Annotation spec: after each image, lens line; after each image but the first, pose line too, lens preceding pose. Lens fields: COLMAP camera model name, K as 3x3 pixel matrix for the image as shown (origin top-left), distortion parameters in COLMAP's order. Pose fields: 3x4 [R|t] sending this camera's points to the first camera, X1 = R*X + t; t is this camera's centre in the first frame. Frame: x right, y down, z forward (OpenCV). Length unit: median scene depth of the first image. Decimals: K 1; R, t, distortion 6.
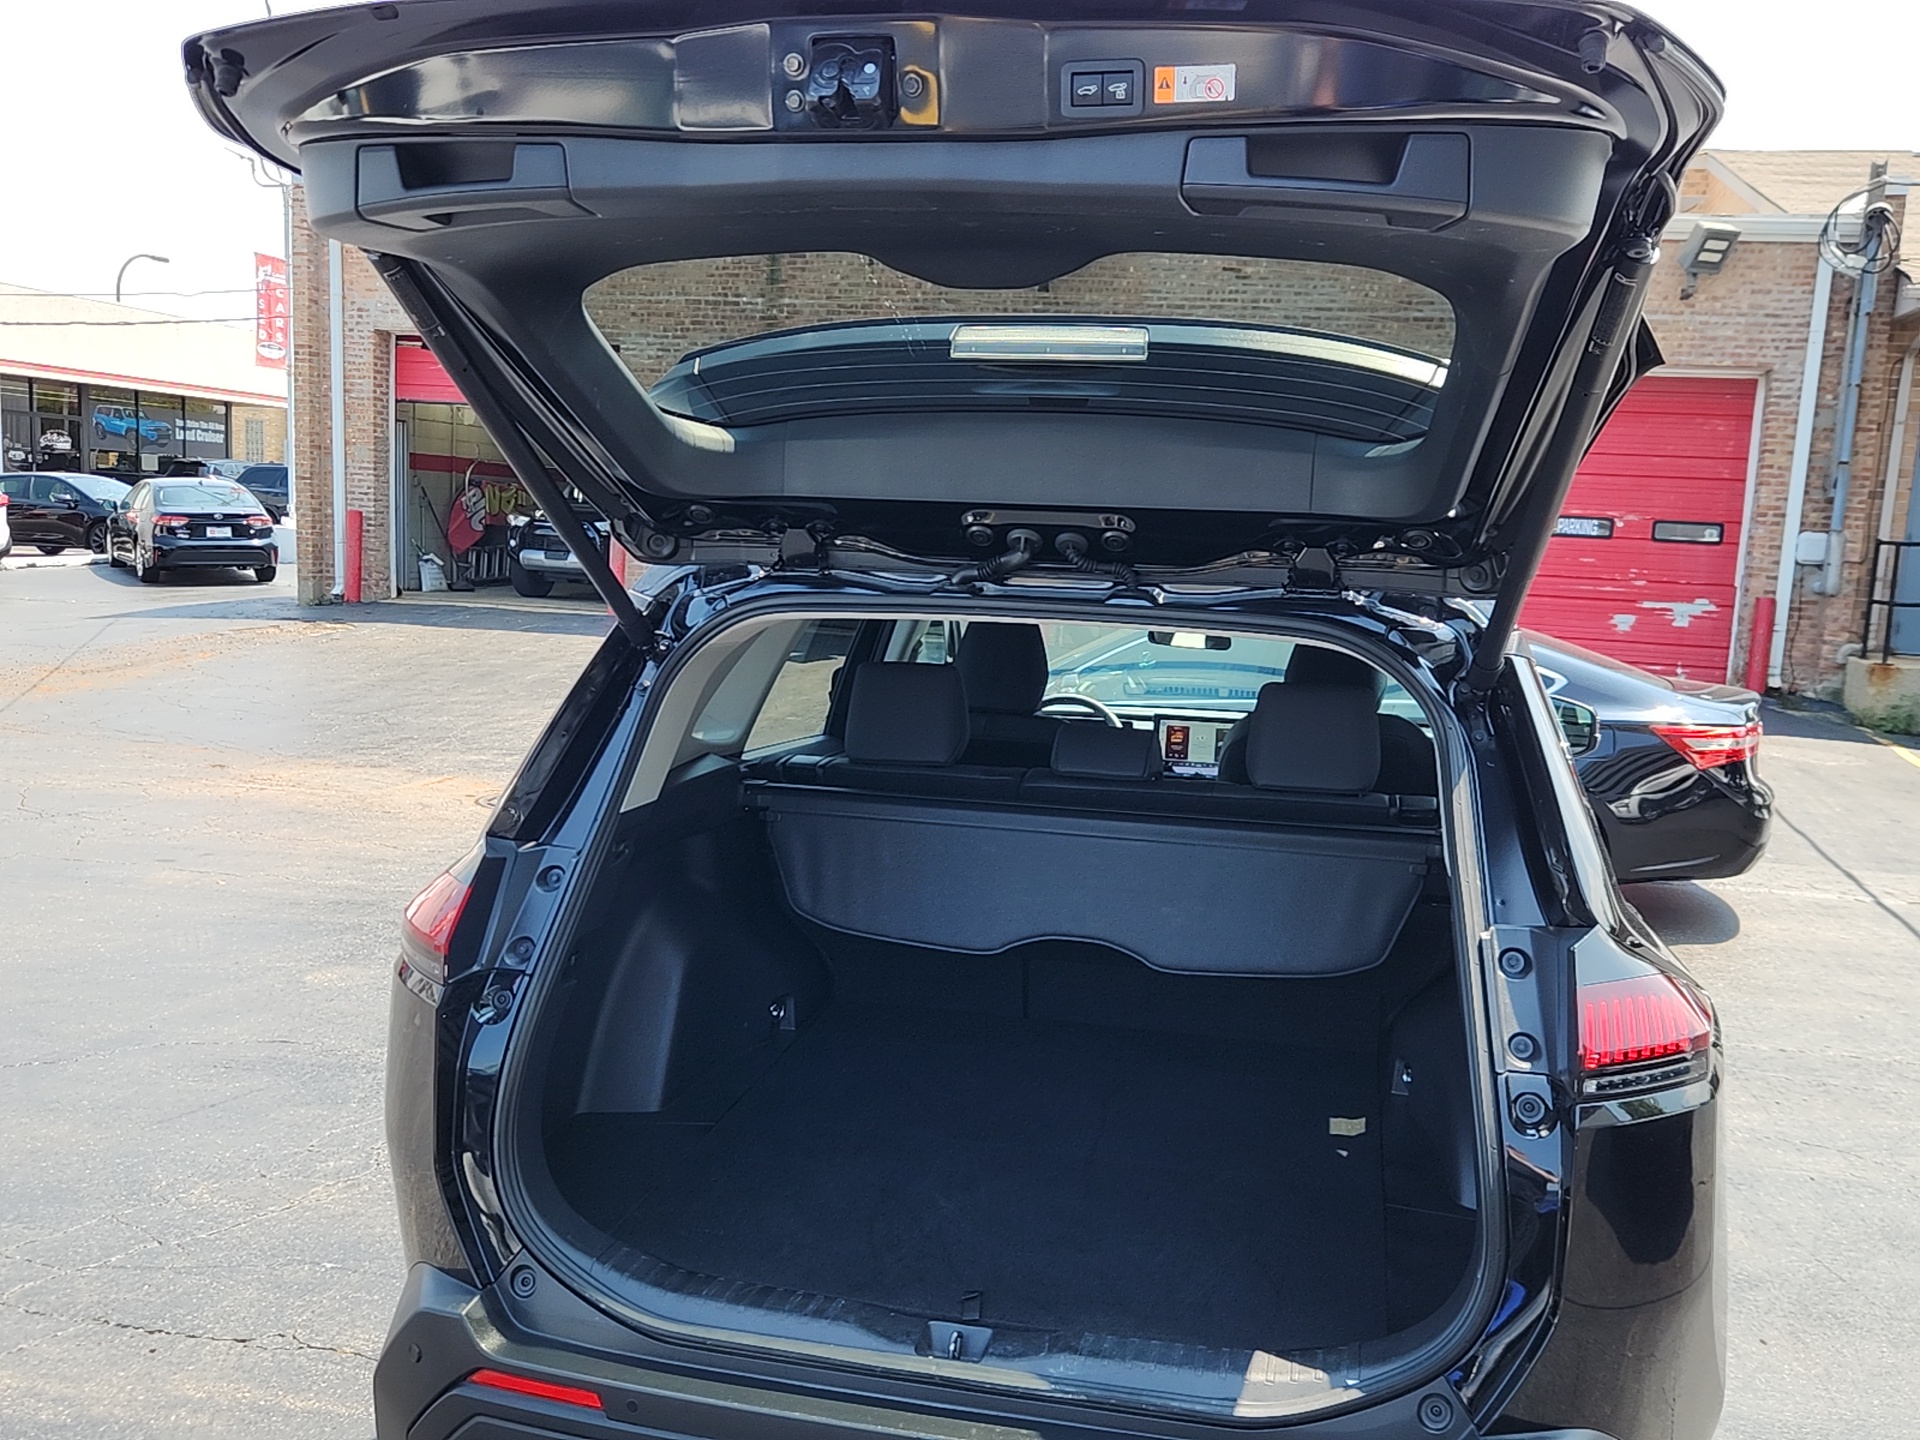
lens RADIAL K [[1541.5, 0, 956.6], [0, 1541.5, 737.0], [0, 0, 1]] dist [0.073326, -0.092601]
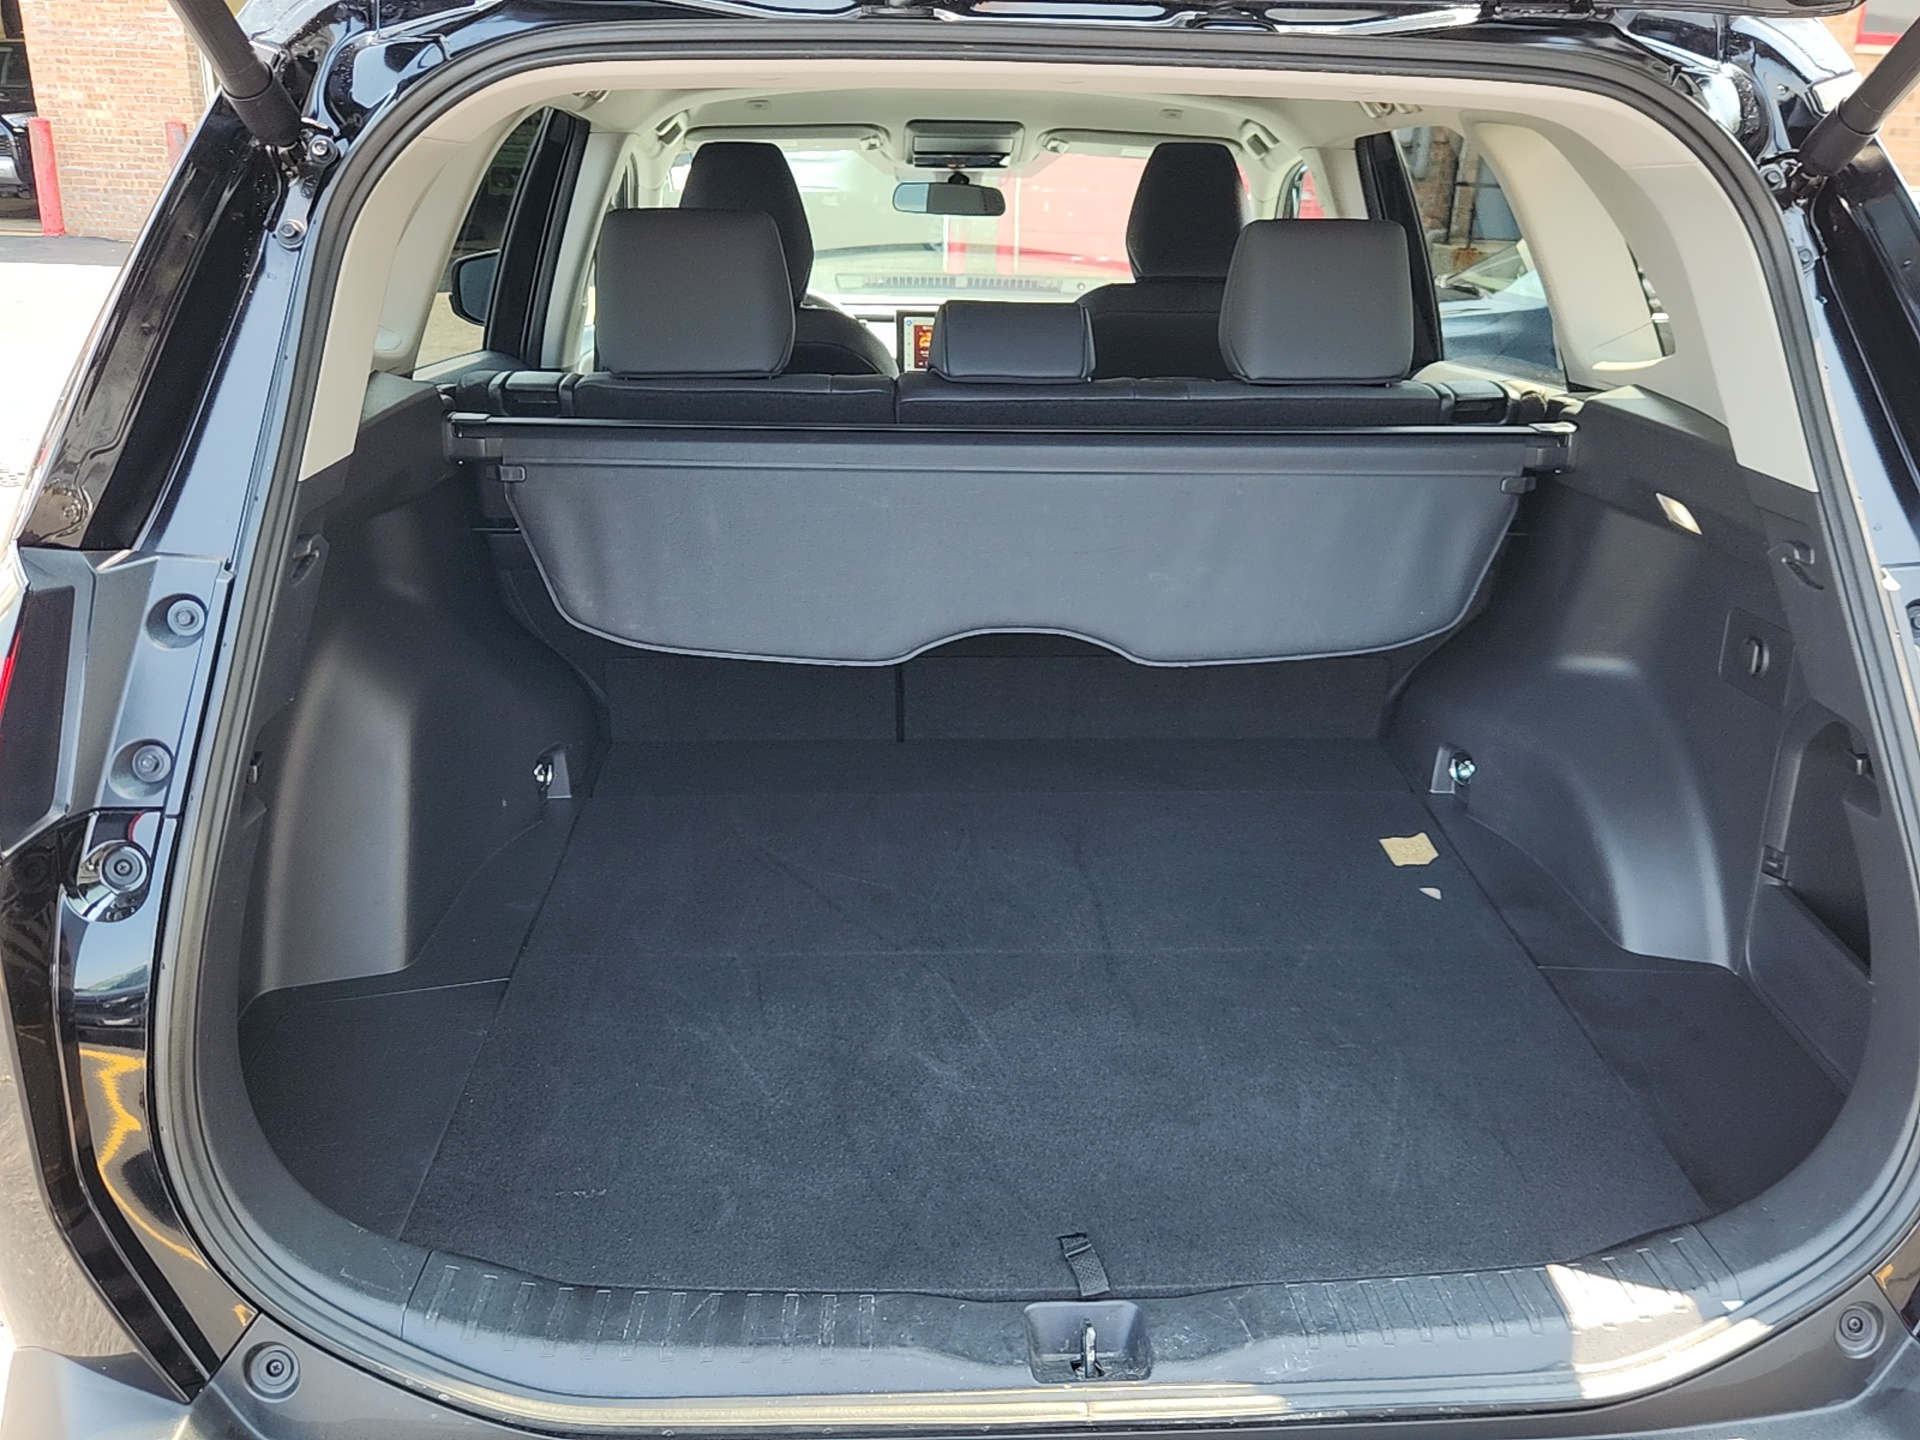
lens RADIAL K [[1559.6, 0, 950.0], [0, 1559.6, 748.9], [0, 0, 1]] dist [0.067716, -0.075102]
pose [[0.959810, -0.112418, 0.257153, -0.145849], [0.048468, 0.968899, 0.242662, 0.017436], [-0.276434, -0.220446, 0.935408, 0.406705]]
